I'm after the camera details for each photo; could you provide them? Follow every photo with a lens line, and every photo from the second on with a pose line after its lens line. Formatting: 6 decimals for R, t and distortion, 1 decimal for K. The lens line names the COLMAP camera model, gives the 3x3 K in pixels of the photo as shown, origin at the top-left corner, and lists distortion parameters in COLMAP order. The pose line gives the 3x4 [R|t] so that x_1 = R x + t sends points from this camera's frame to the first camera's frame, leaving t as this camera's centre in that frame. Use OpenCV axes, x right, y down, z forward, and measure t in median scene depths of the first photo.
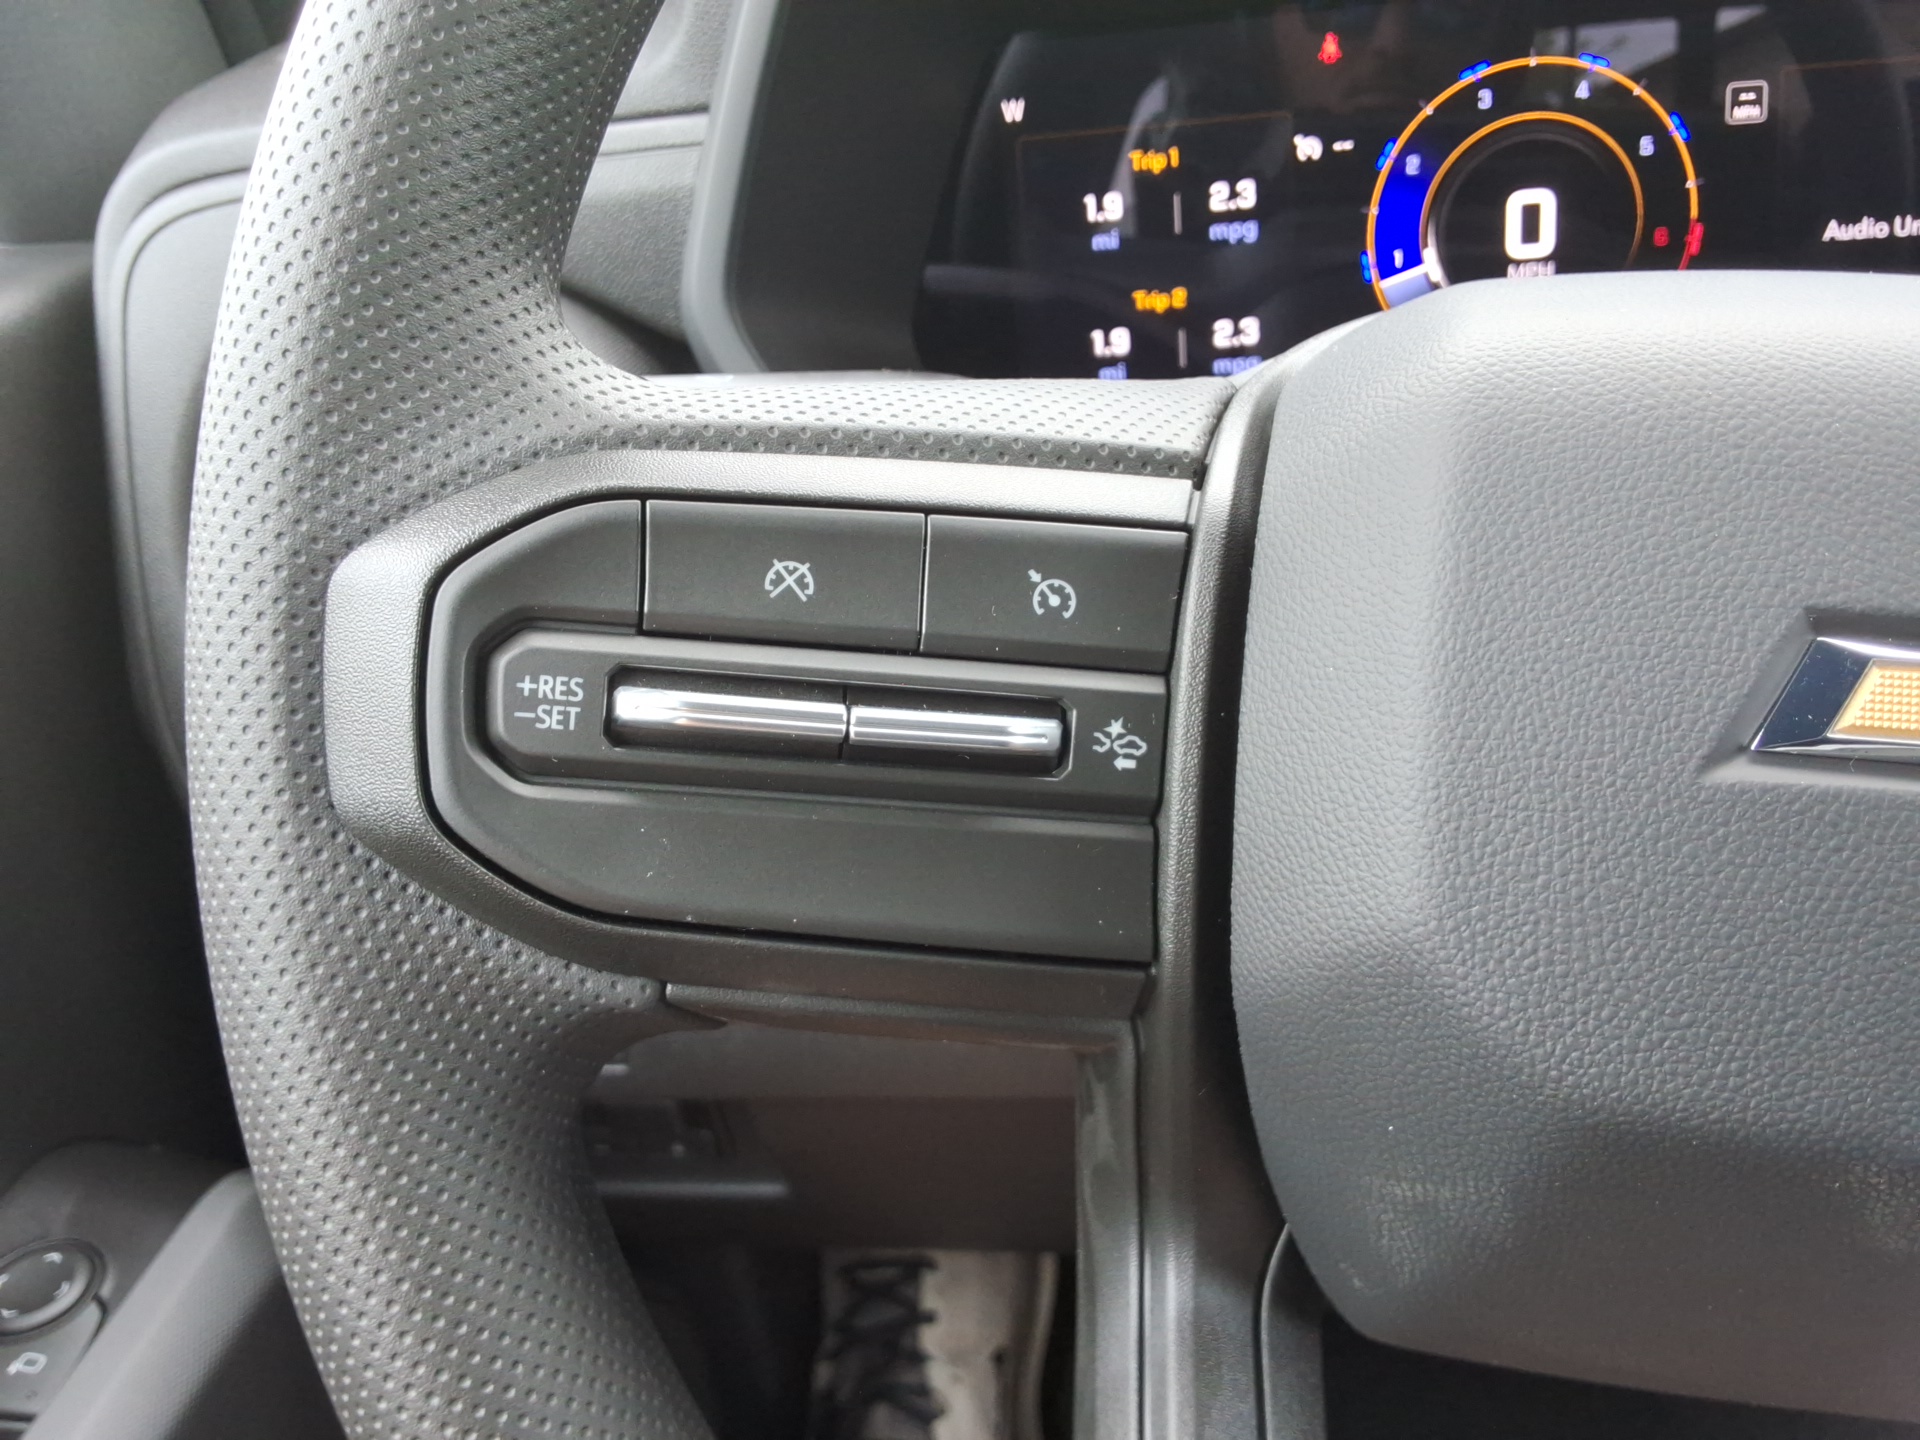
lens RADIAL K [[1543.0, 0, 976.3], [0, 1543.0, 710.2], [0, 0, 1]] dist [0.096453, -0.152051]
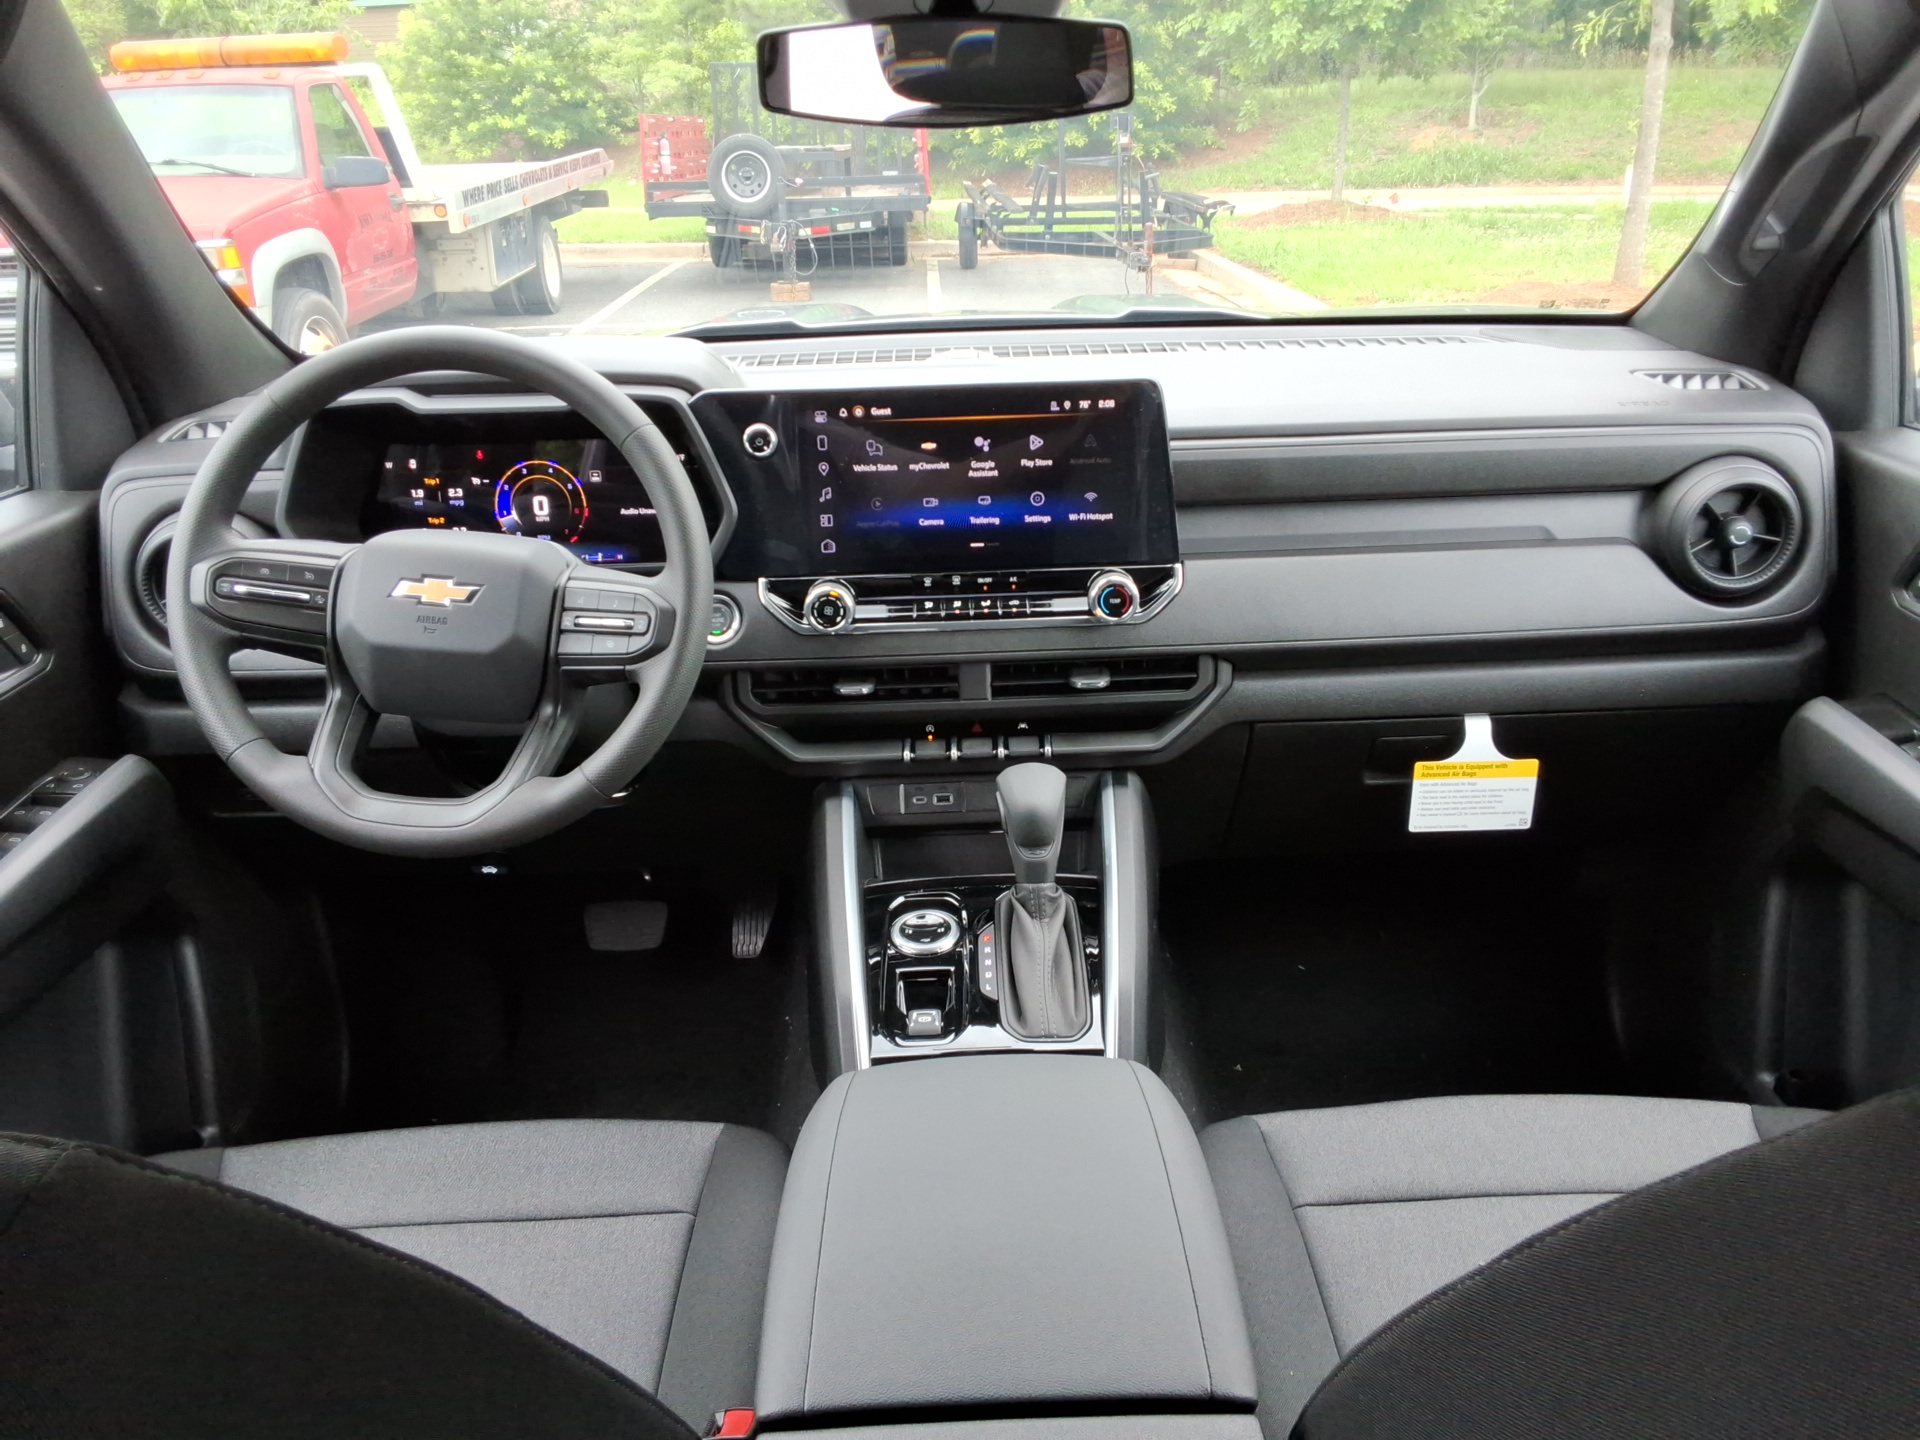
lens RADIAL K [[1543.0, 0, 994.8], [0, 1543.0, 699.1], [0, 0, 1]] dist [0.096453, -0.152051]
pose [[0.987046, 0.021062, 0.159046, 0.846437], [-0.004342, 0.994489, -0.104755, 0.507975], [-0.160376, 0.102708, 0.981698, -2.671568]]
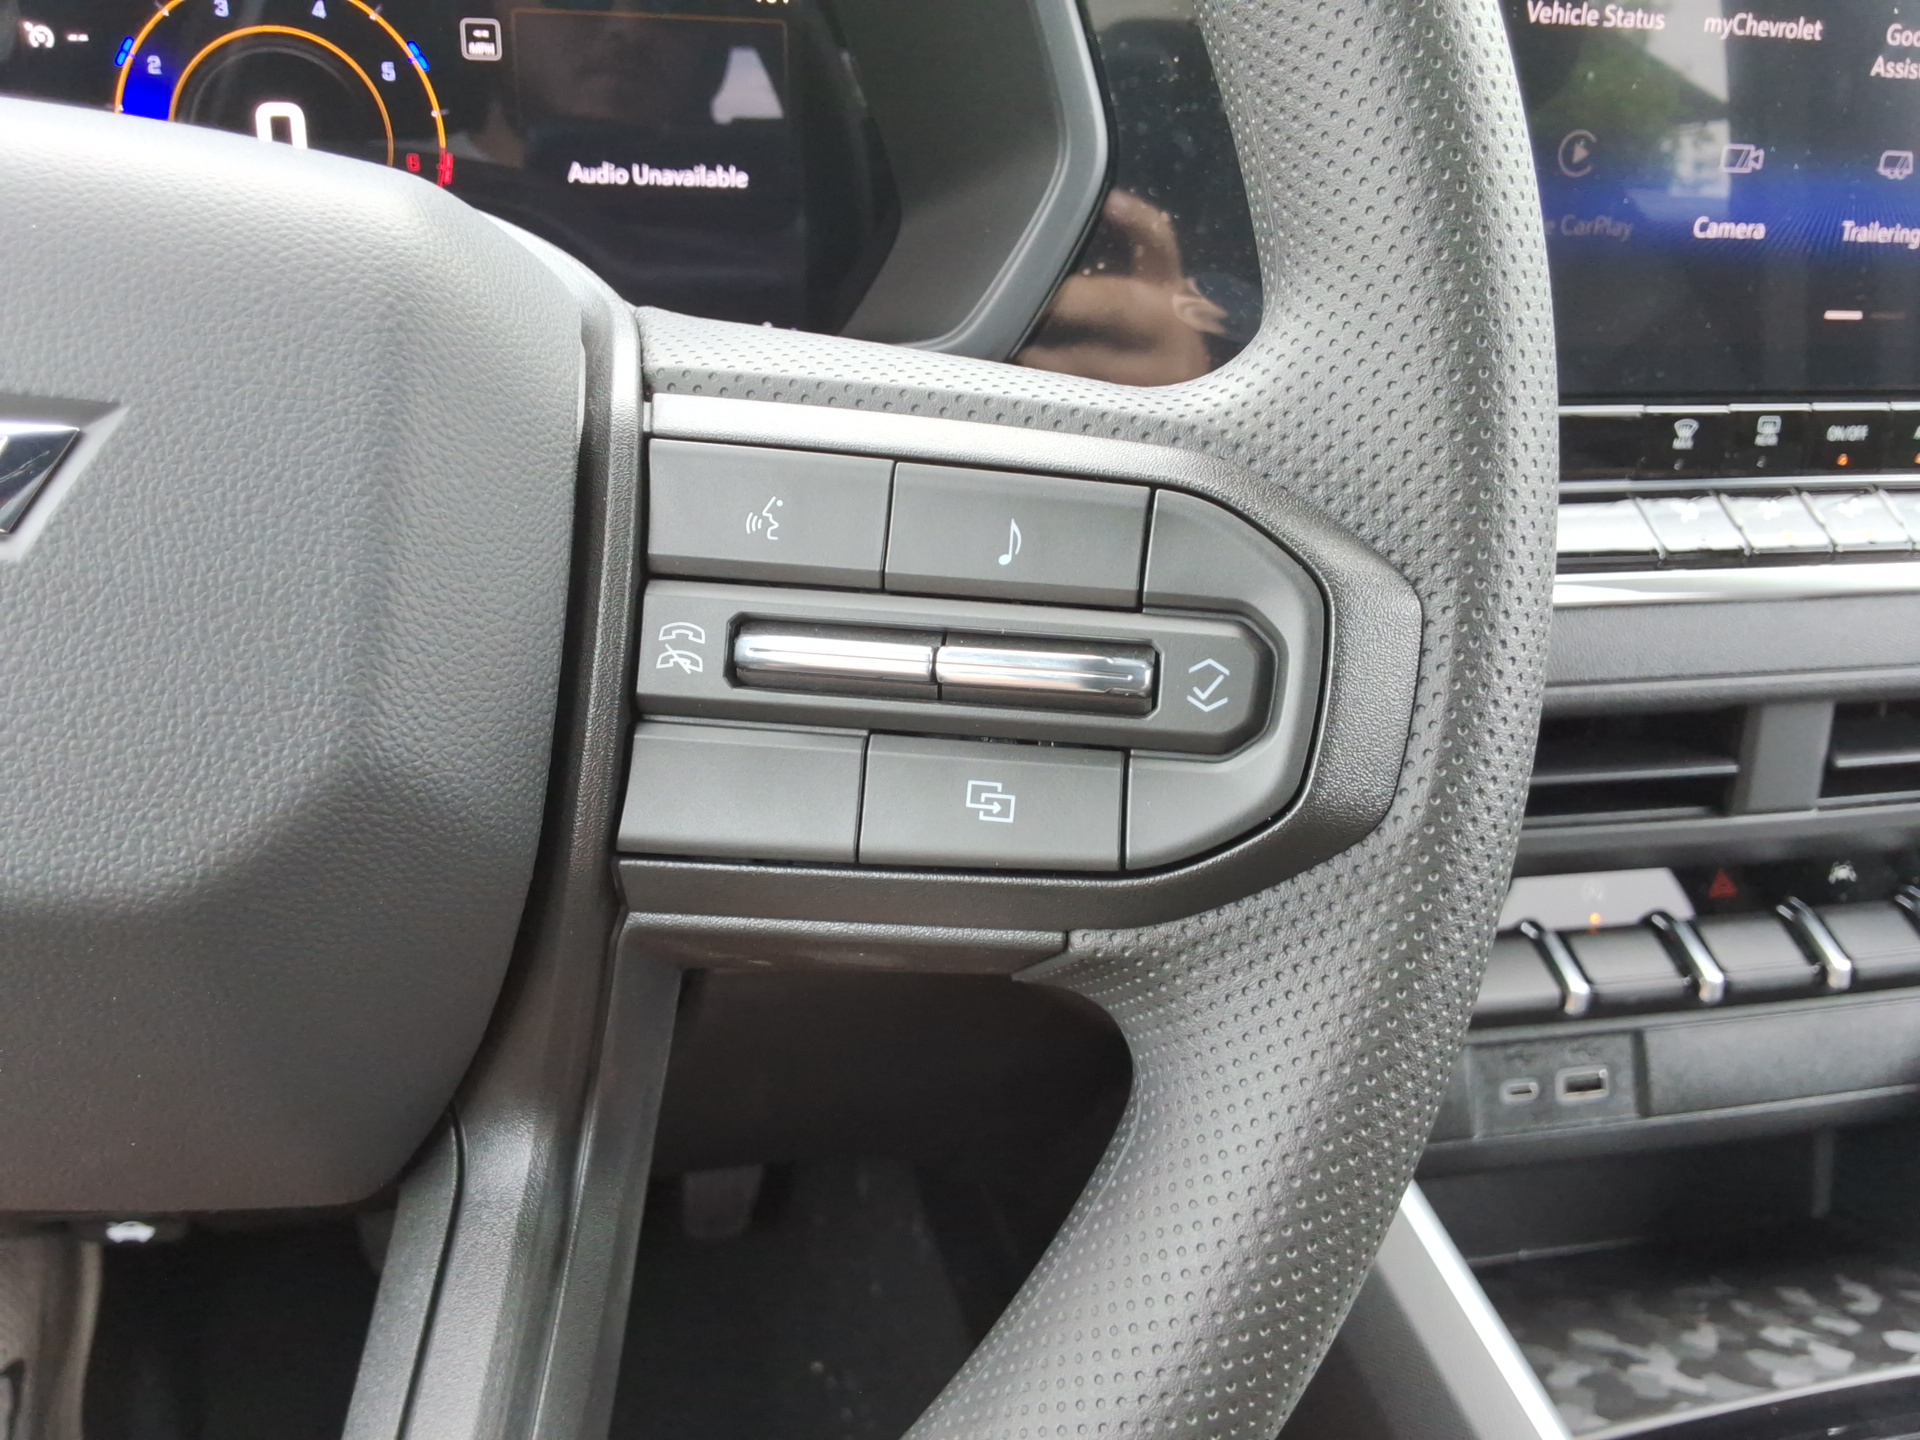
lens RADIAL K [[1543.0, 0, 984.2], [0, 1543.0, 705.0], [0, 0, 1]] dist [0.096453, -0.152051]
pose [[0.932668, -0.007549, 0.360656, 0.423981], [0.011863, 0.999882, -0.009750, 0.073722], [-0.360540, 0.013372, 0.932648, -0.098876]]
